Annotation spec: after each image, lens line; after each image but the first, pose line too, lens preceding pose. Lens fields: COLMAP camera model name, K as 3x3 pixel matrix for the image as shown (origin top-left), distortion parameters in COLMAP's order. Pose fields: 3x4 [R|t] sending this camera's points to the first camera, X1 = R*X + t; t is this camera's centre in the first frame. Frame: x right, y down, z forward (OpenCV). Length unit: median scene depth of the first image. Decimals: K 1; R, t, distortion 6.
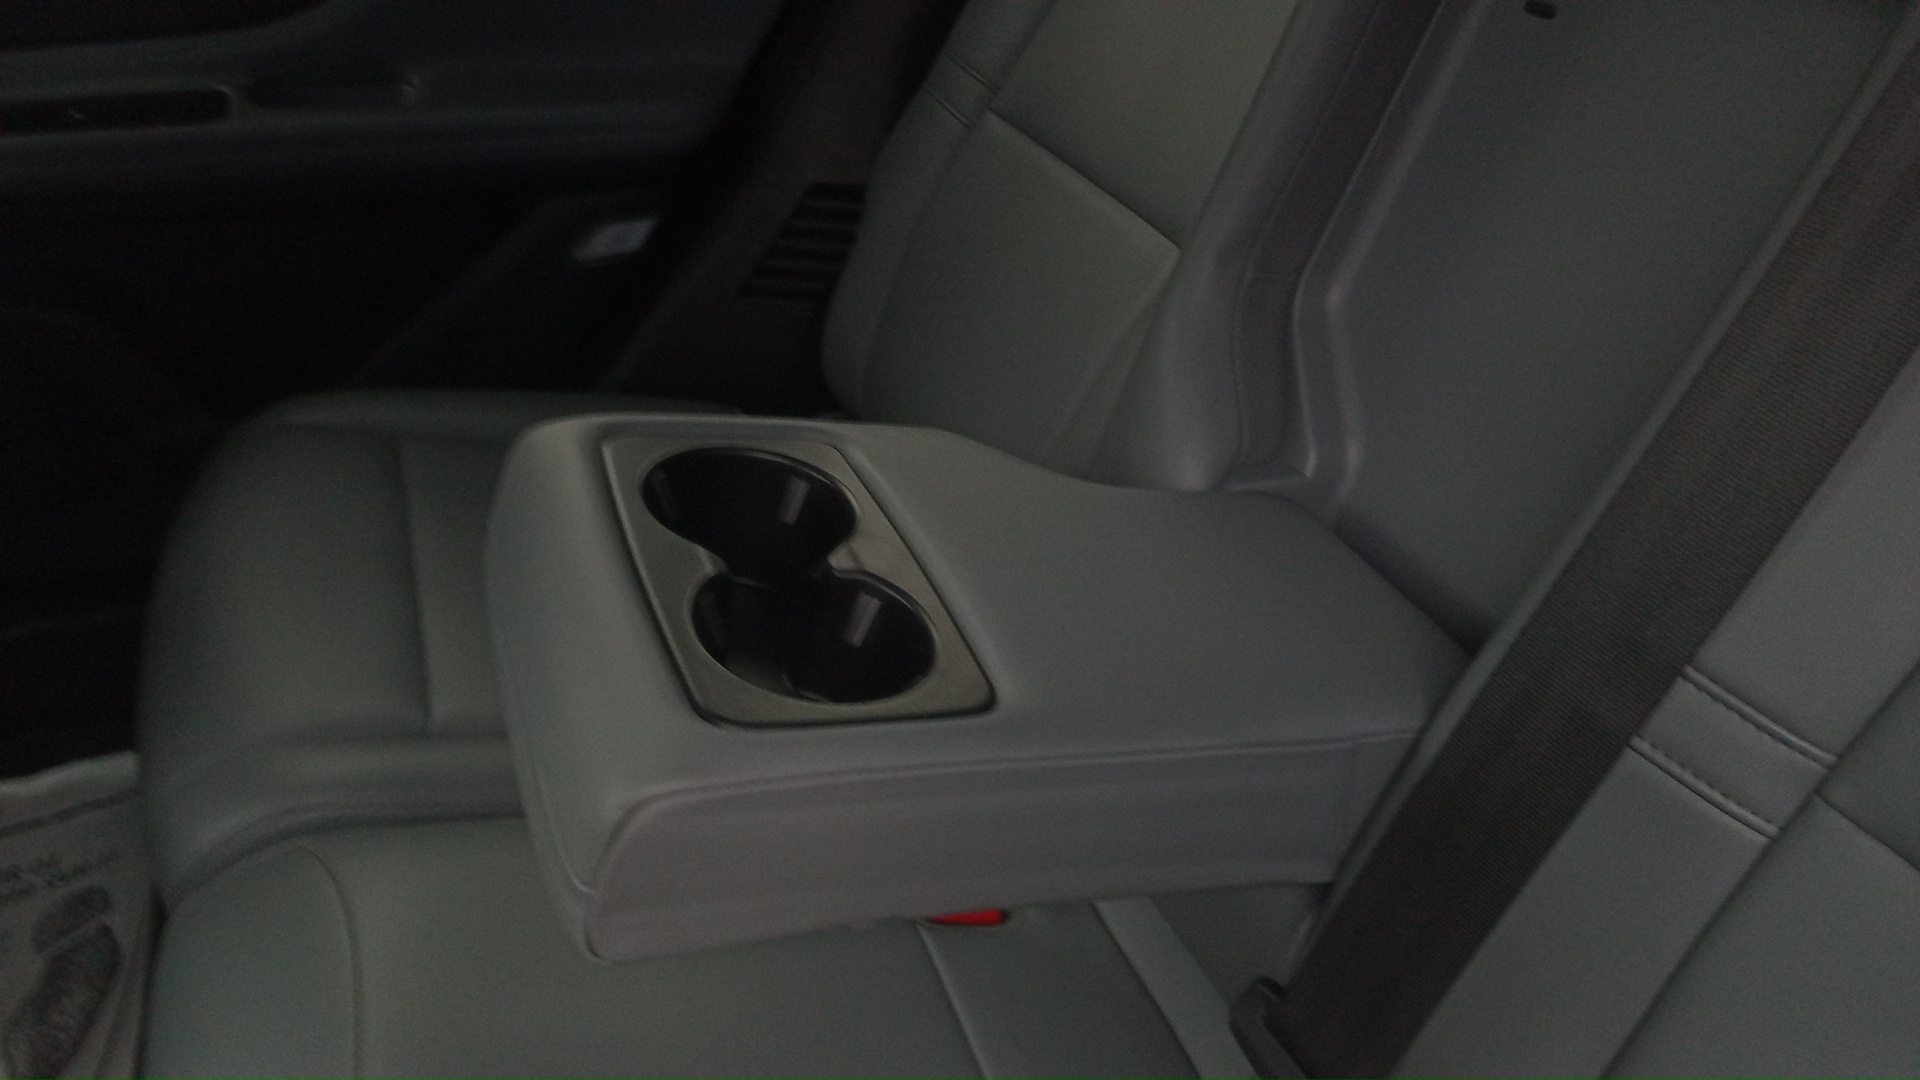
lens RADIAL K [[1526.4, 0, 960.0], [0, 1526.4, 540.0], [0, 0, 1]] dist [0.075082, -0.116768]
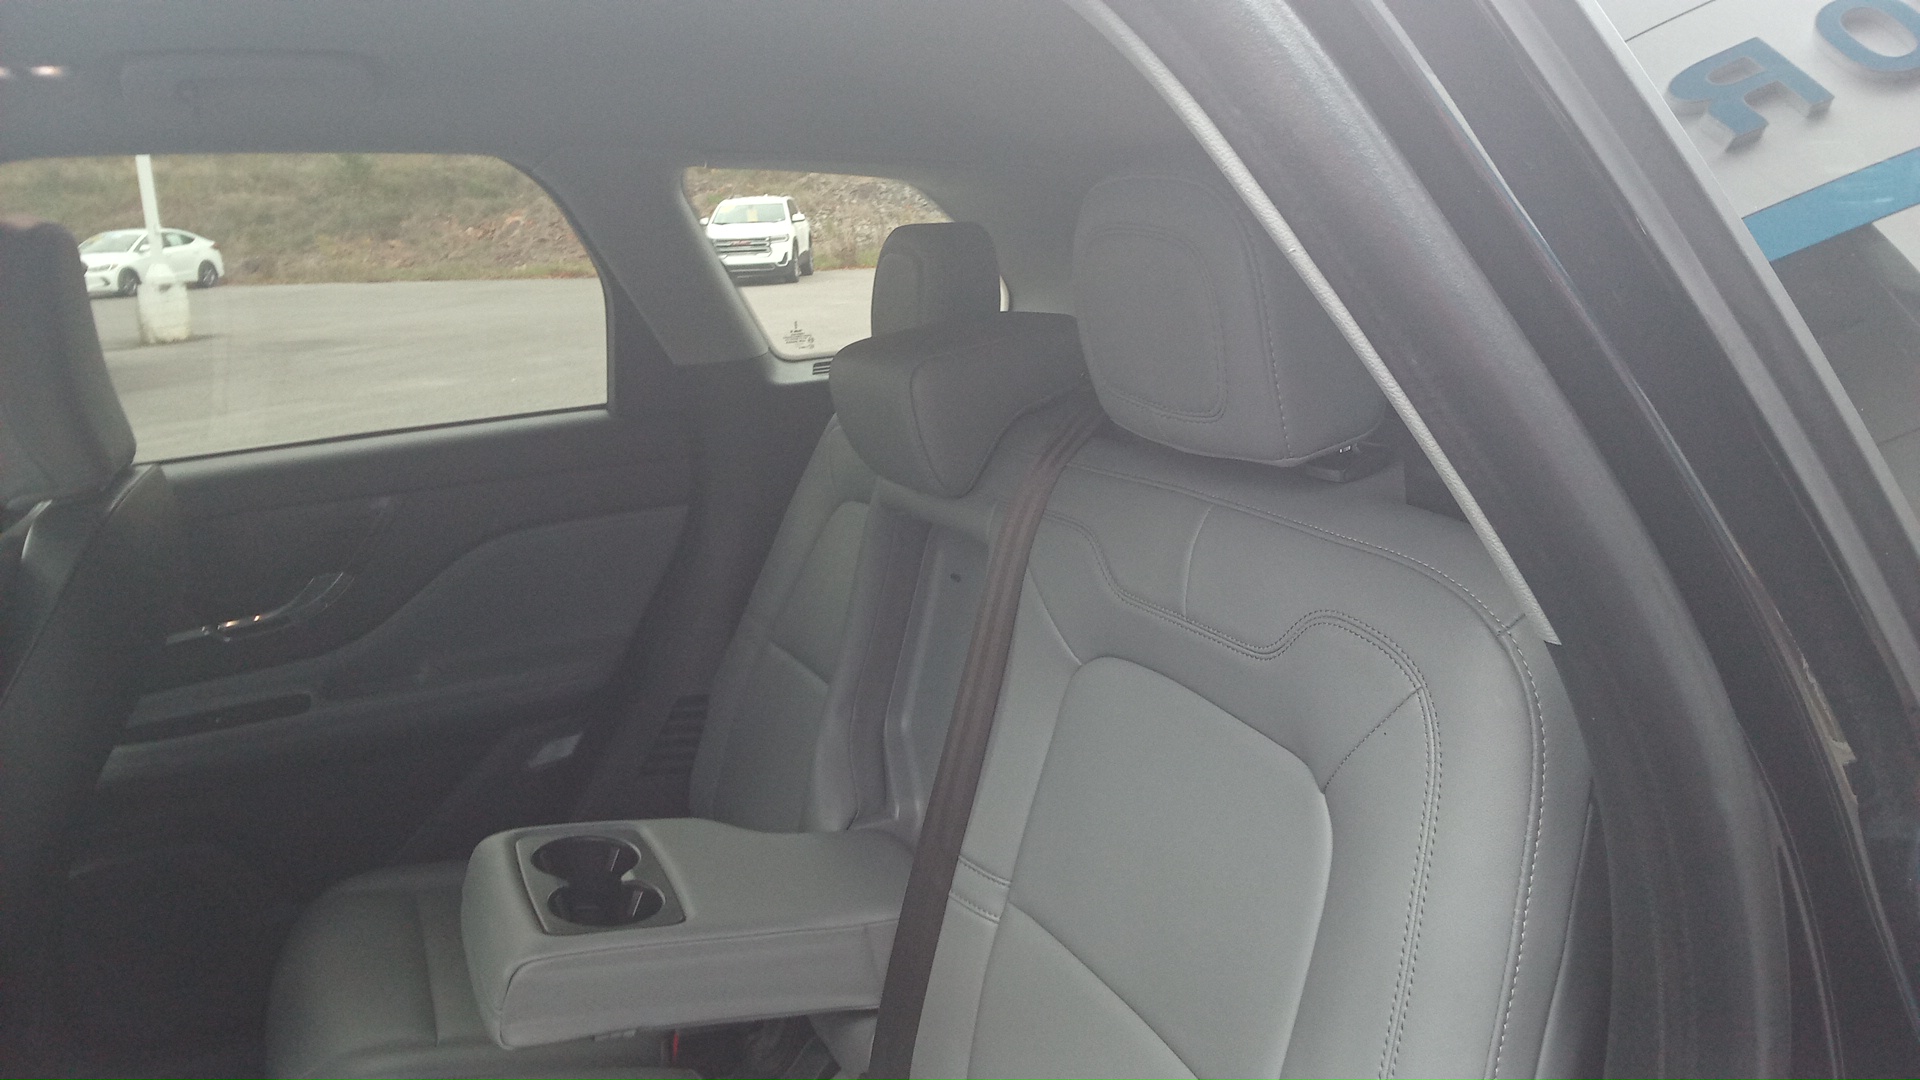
lens RADIAL K [[1526.4, 0, 960.0], [0, 1526.4, 540.0], [0, 0, 1]] dist [0.075082, -0.116768]
pose [[0.991381, -0.130455, 0.012058, 0.330791], [0.127883, 0.943615, -0.305346, 0.224329], [0.028456, 0.304257, 0.952165, -0.918147]]
